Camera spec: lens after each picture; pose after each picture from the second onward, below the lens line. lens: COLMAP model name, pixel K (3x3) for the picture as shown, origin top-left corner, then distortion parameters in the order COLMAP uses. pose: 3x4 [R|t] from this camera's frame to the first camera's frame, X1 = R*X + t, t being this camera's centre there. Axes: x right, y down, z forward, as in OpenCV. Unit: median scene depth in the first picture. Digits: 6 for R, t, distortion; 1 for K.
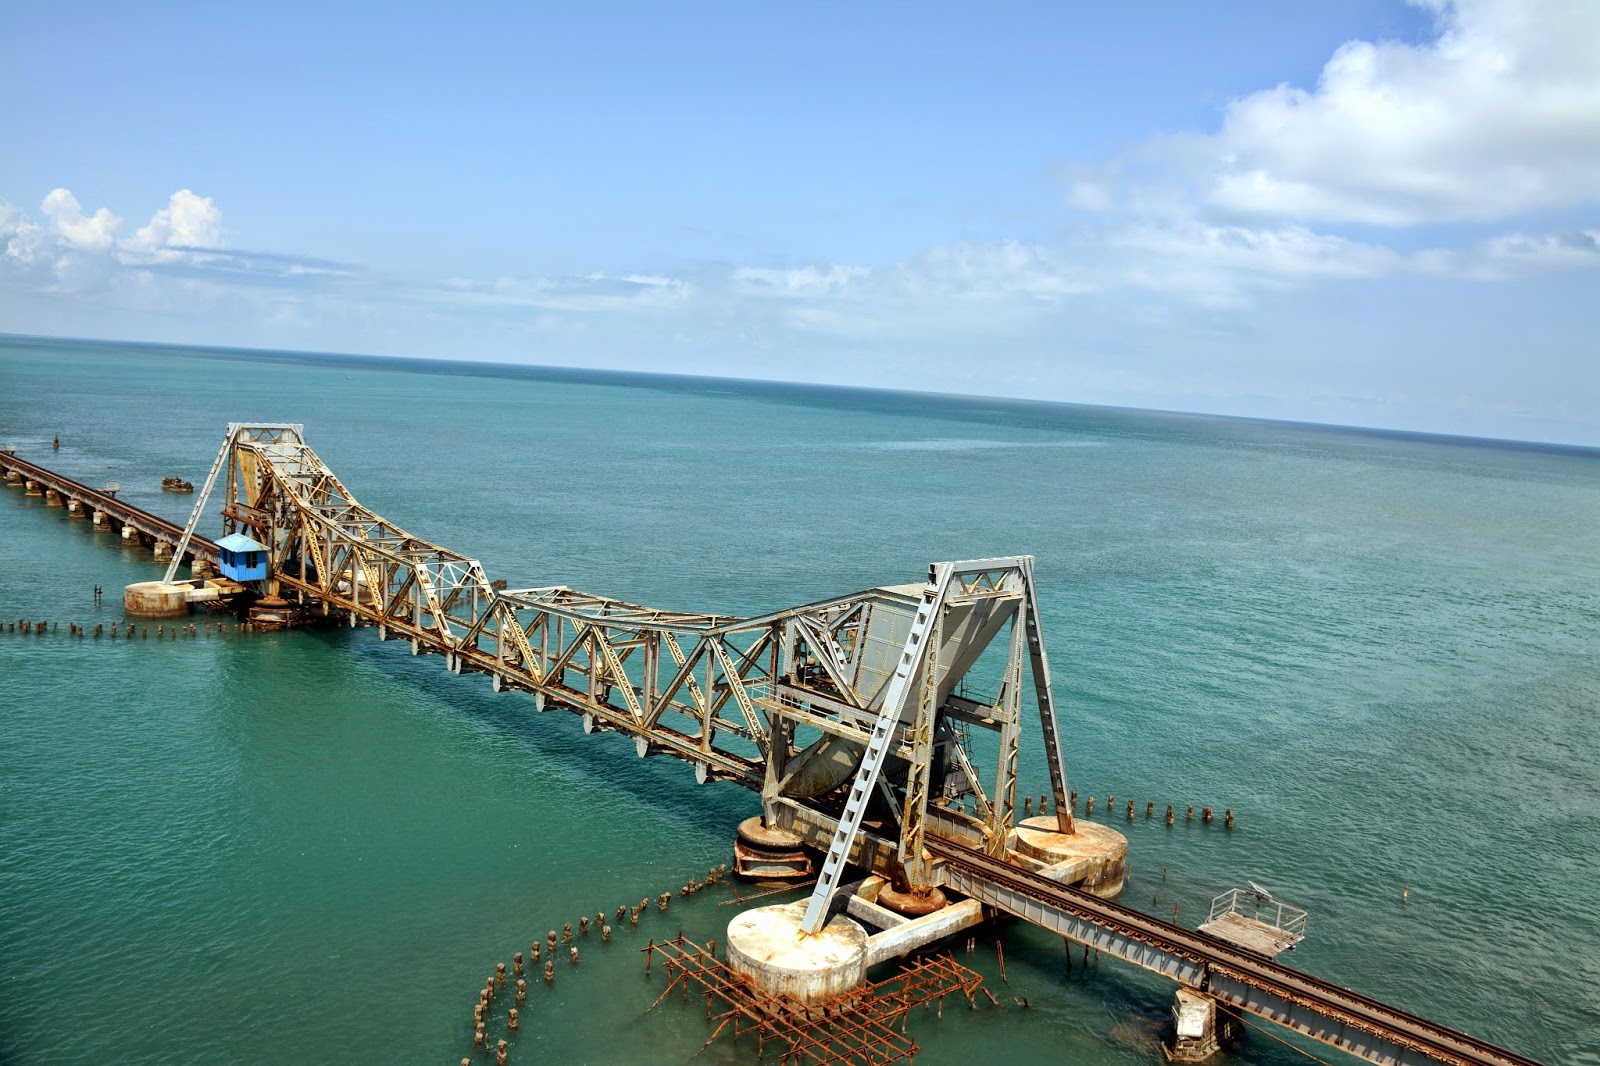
lens RADIAL K [[1399.1, 0, 800.0], [0, 1399.1, 533.0], [0, 0, 1]] dist [-0.124744, 0.003035]
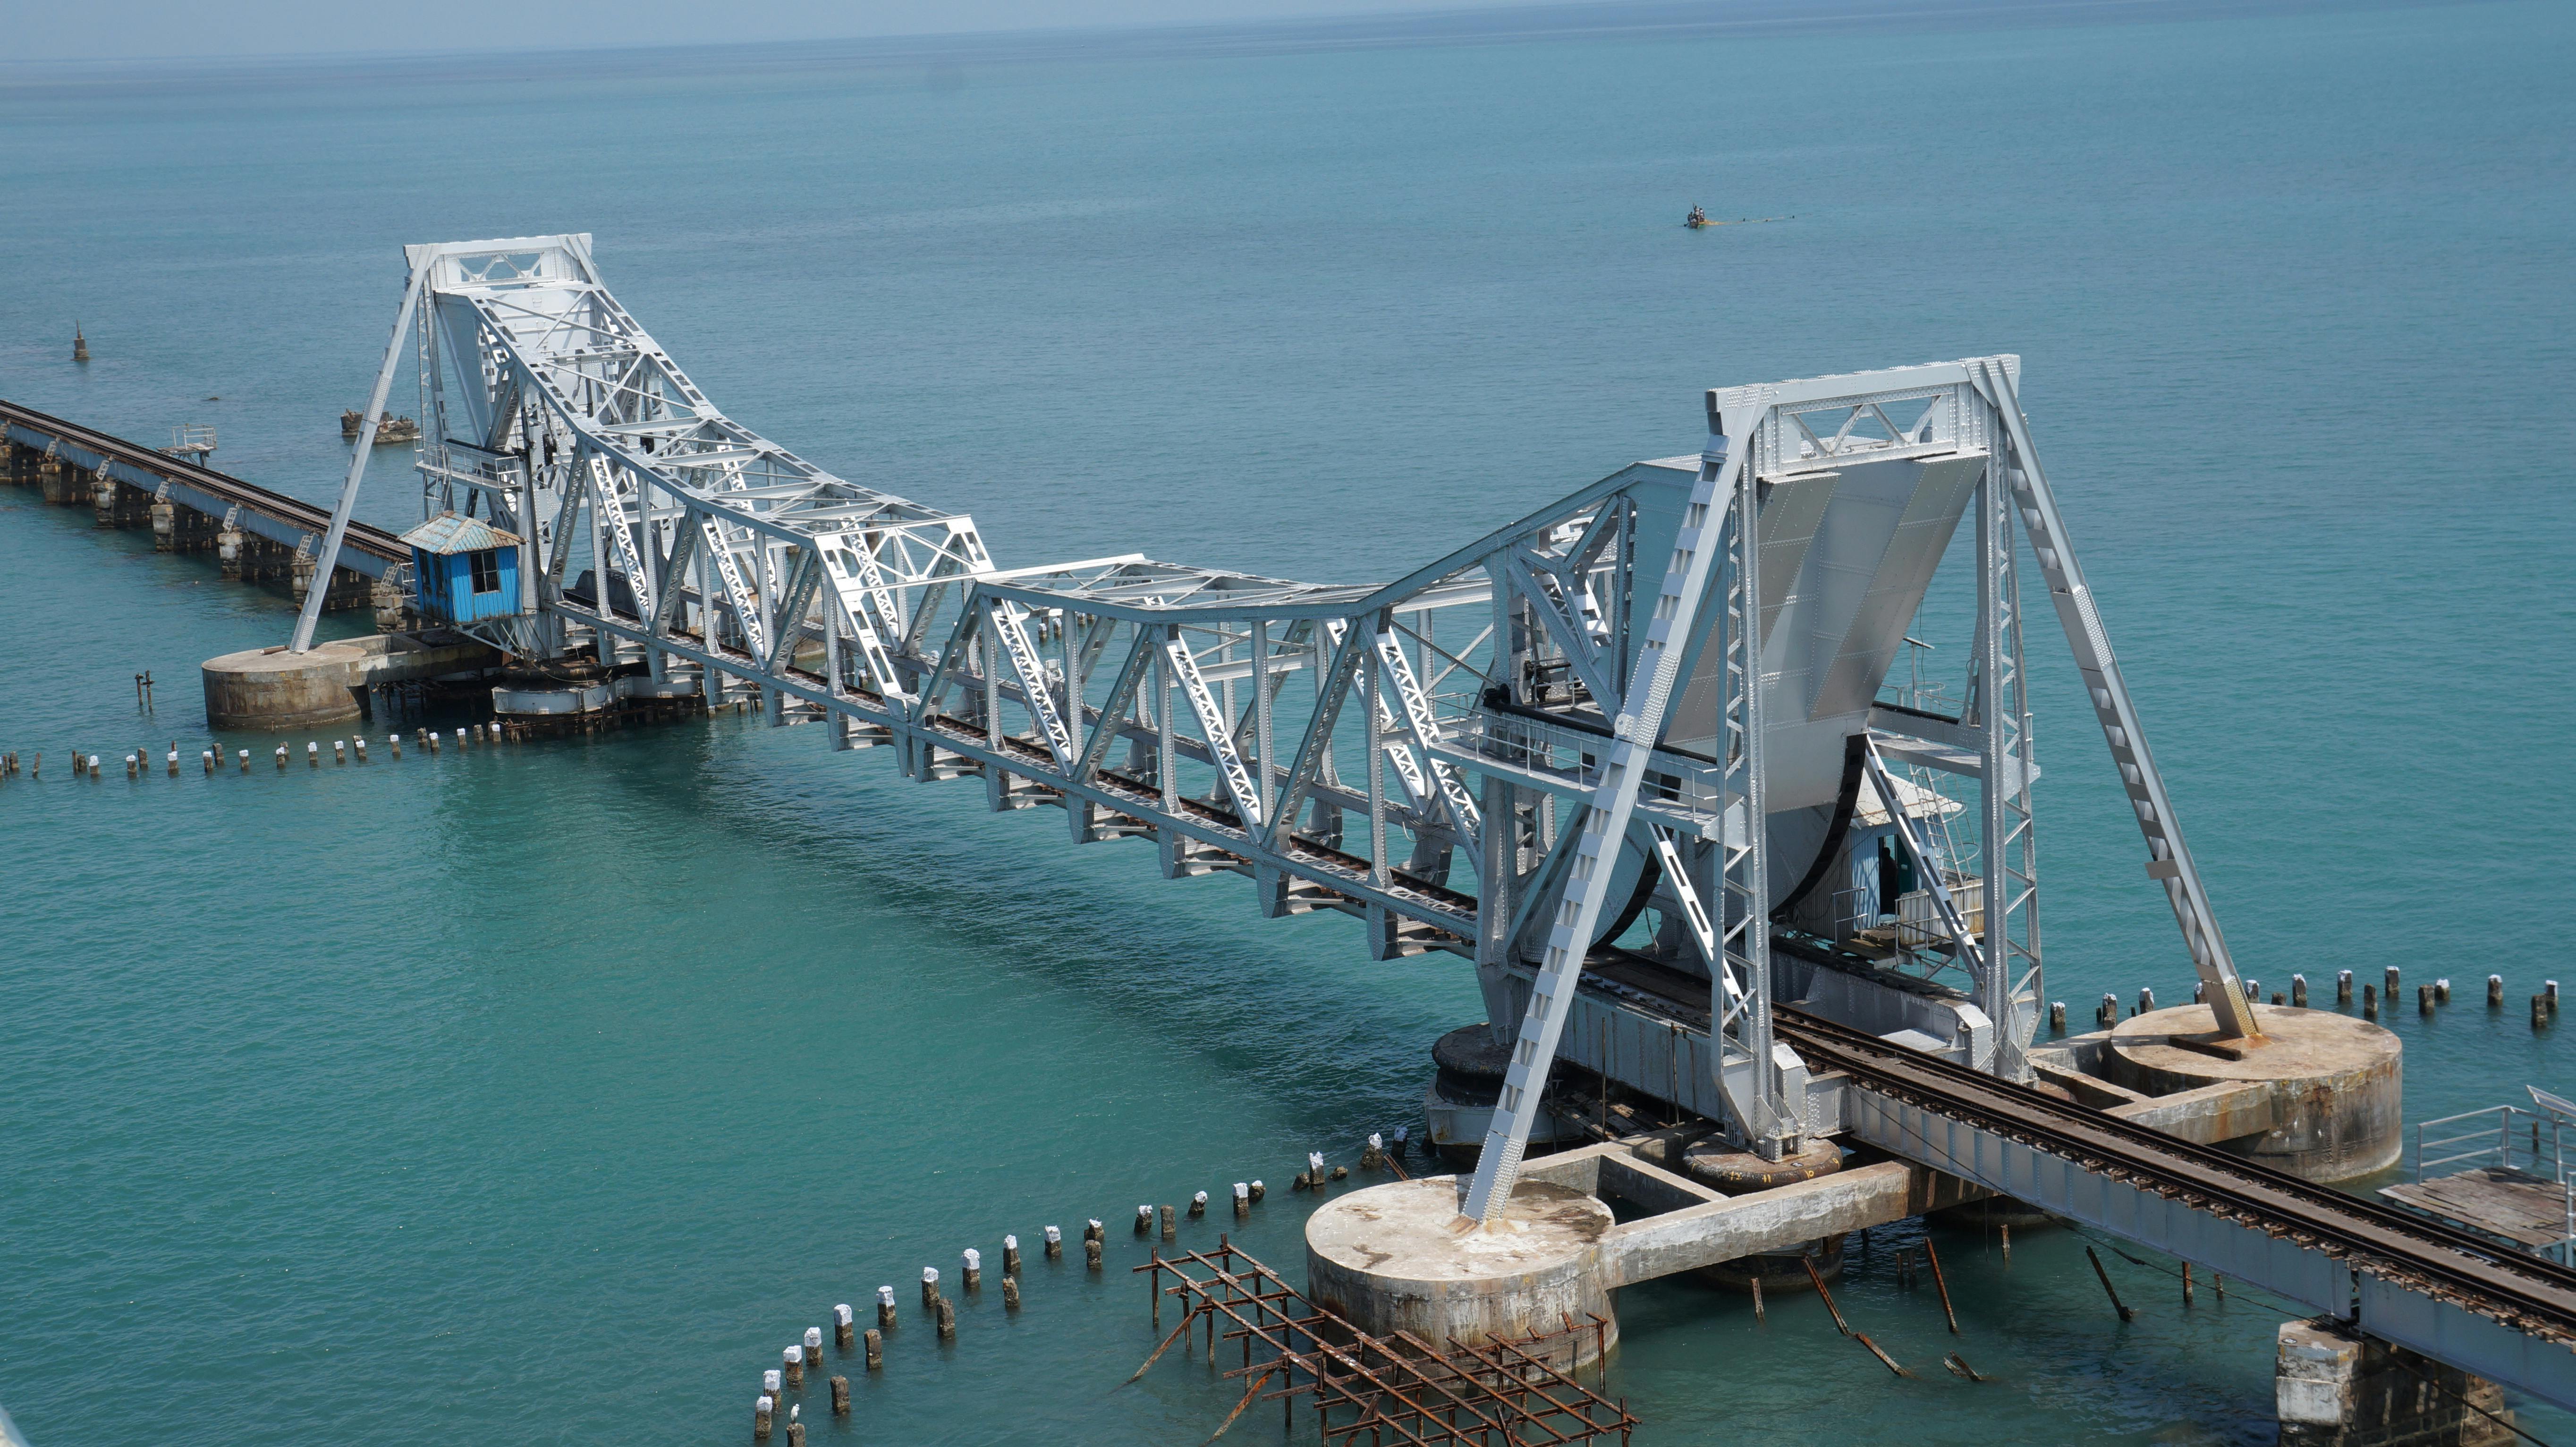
lens RADIAL K [[4077.0, 0, 1288.0], [0, 4077.0, 723.5], [0, 0, 1]] dist [0.307801, 0.015624]
pose [[0.965315, -0.065367, -0.252771, 0.254658], [0.078386, 0.996048, 0.041771, 0.055578], [0.249042, -0.060136, 0.966624, -0.266771]]
